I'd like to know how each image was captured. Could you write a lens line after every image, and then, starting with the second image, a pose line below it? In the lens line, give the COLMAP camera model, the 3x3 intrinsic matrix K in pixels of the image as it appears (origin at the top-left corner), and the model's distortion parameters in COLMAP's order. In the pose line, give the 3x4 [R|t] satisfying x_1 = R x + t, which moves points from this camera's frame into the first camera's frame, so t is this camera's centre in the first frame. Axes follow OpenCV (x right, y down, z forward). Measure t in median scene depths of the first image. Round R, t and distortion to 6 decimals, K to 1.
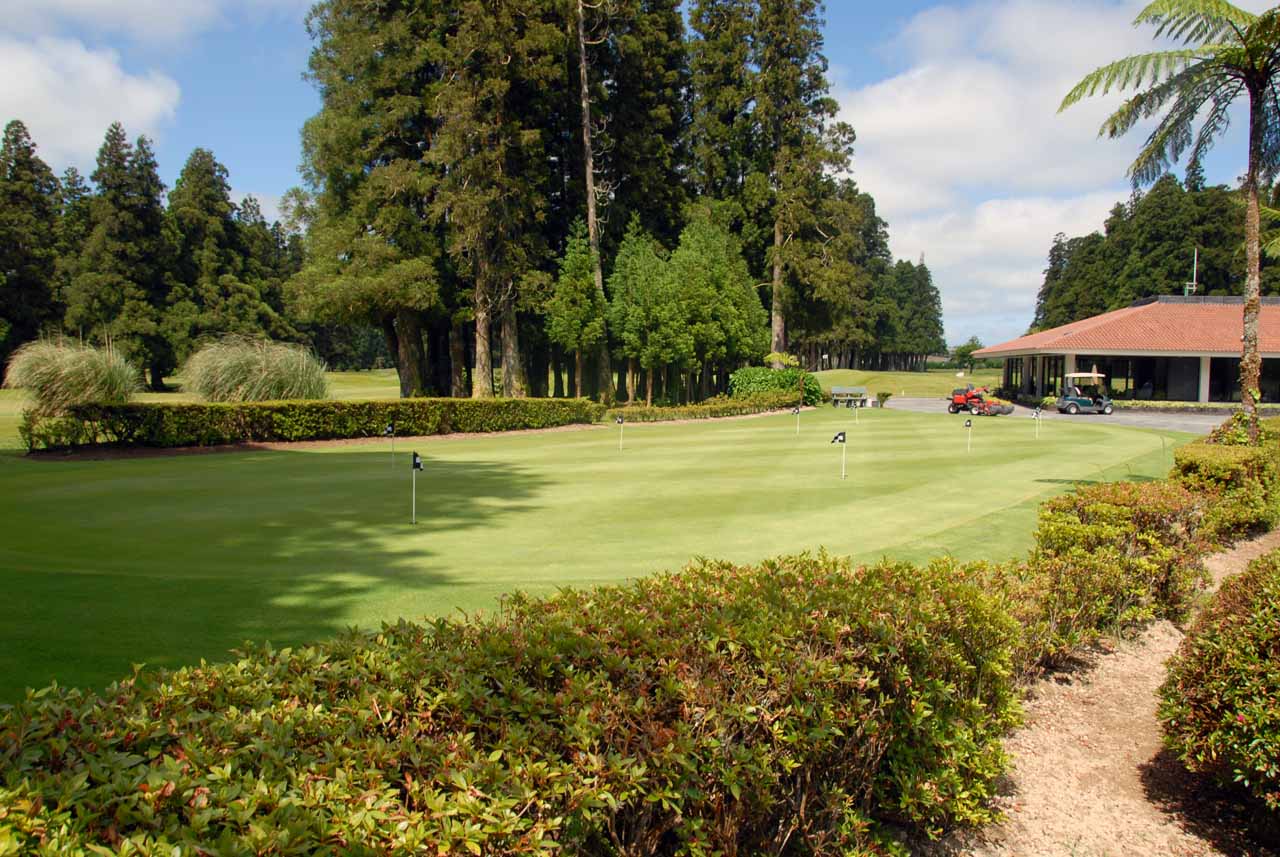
lens RADIAL K [[1006.8, 0, 639.6], [0, 1006.8, 455.3], [0, 0, 1]] dist [-0.170718, 0.133065]
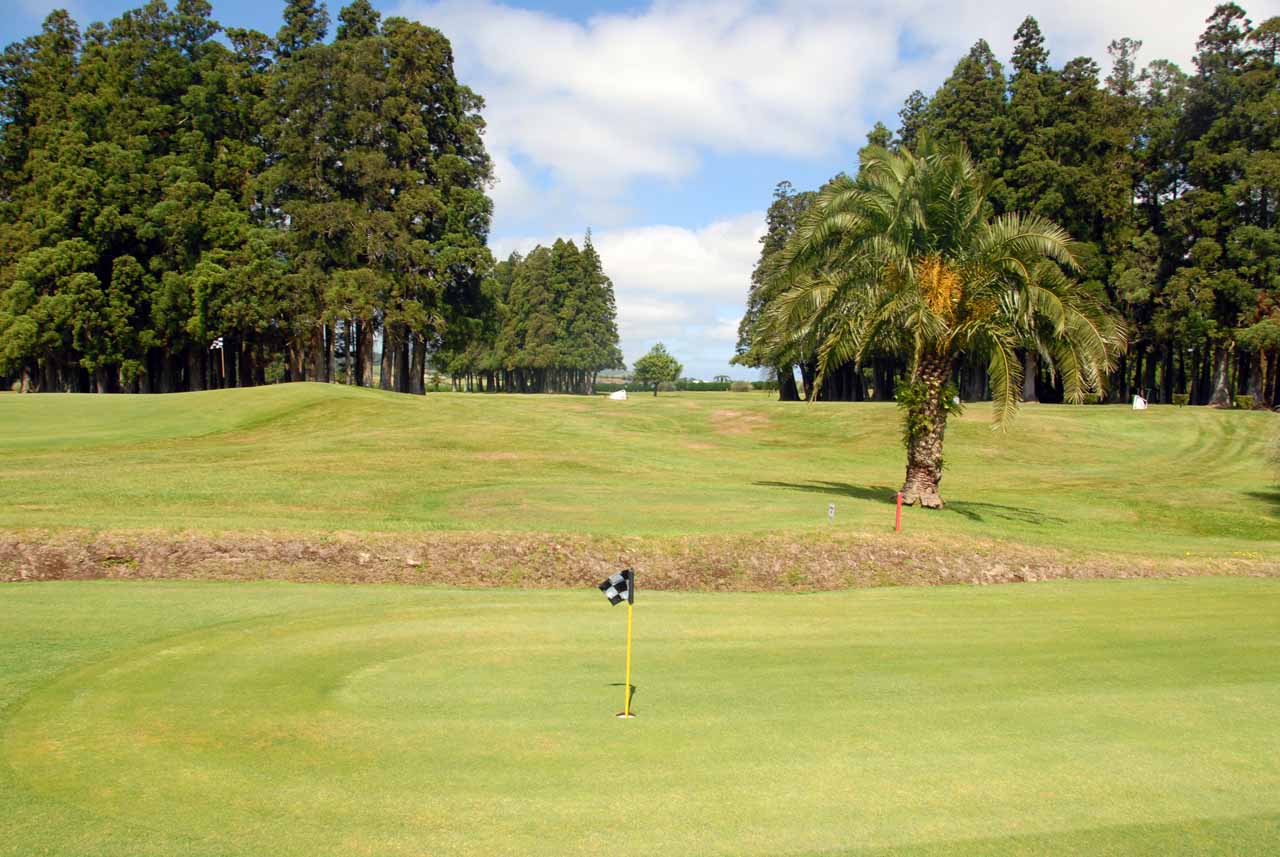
lens RADIAL K [[1006.8, 0, 639.6], [0, 1006.8, 455.3], [0, 0, 1]] dist [-0.170718, 0.133065]
pose [[0.955680, -0.013555, 0.294095, 0.205809], [0.020996, 0.999534, -0.022158, -0.045689], [-0.293657, 0.027351, 0.955519, 0.581686]]
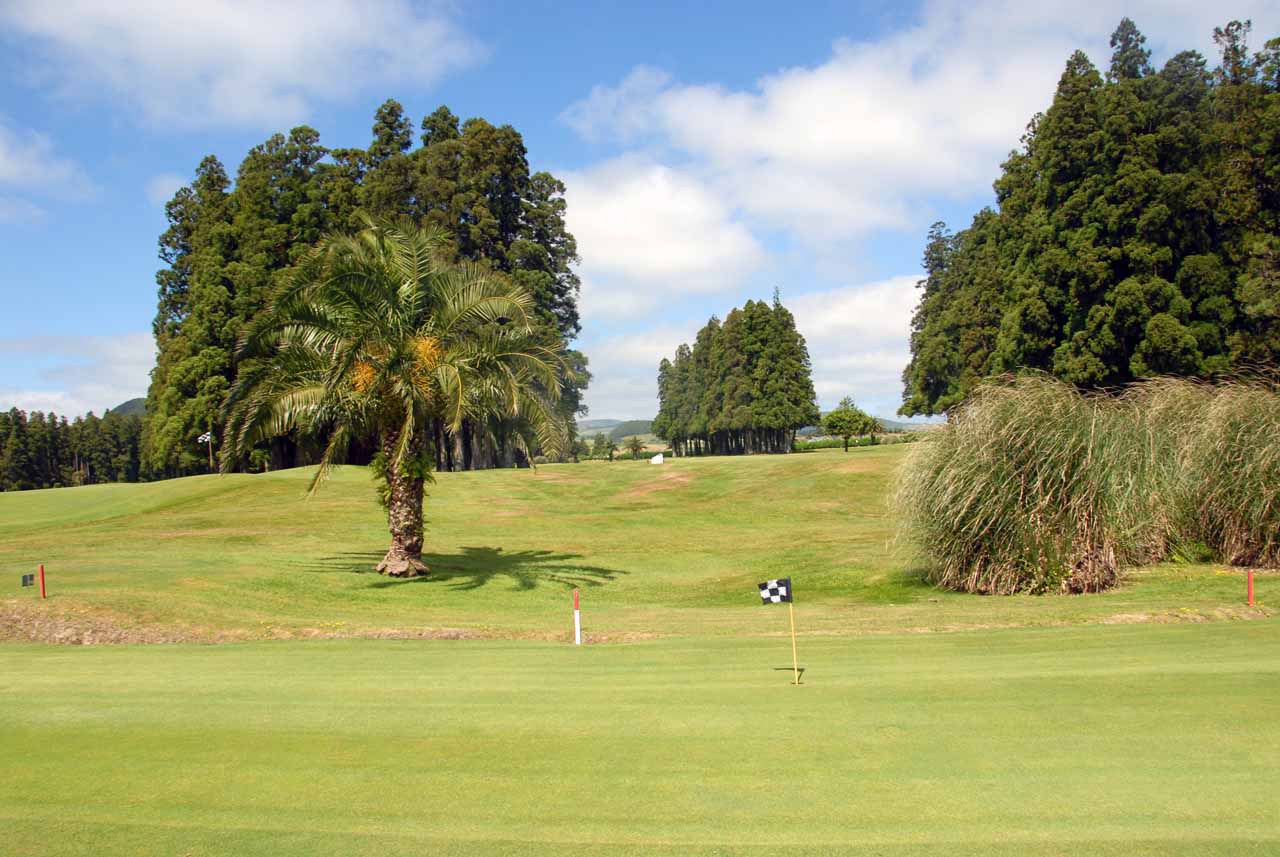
lens RADIAL K [[1006.8, 0, 639.6], [0, 1006.8, 455.3], [0, 0, 1]] dist [-0.170718, 0.133065]
pose [[0.998407, -0.052825, 0.019838, 0.320047], [0.054442, 0.994218, -0.092561, -0.042255], [-0.014834, 0.093494, 0.995509, 0.557077]]
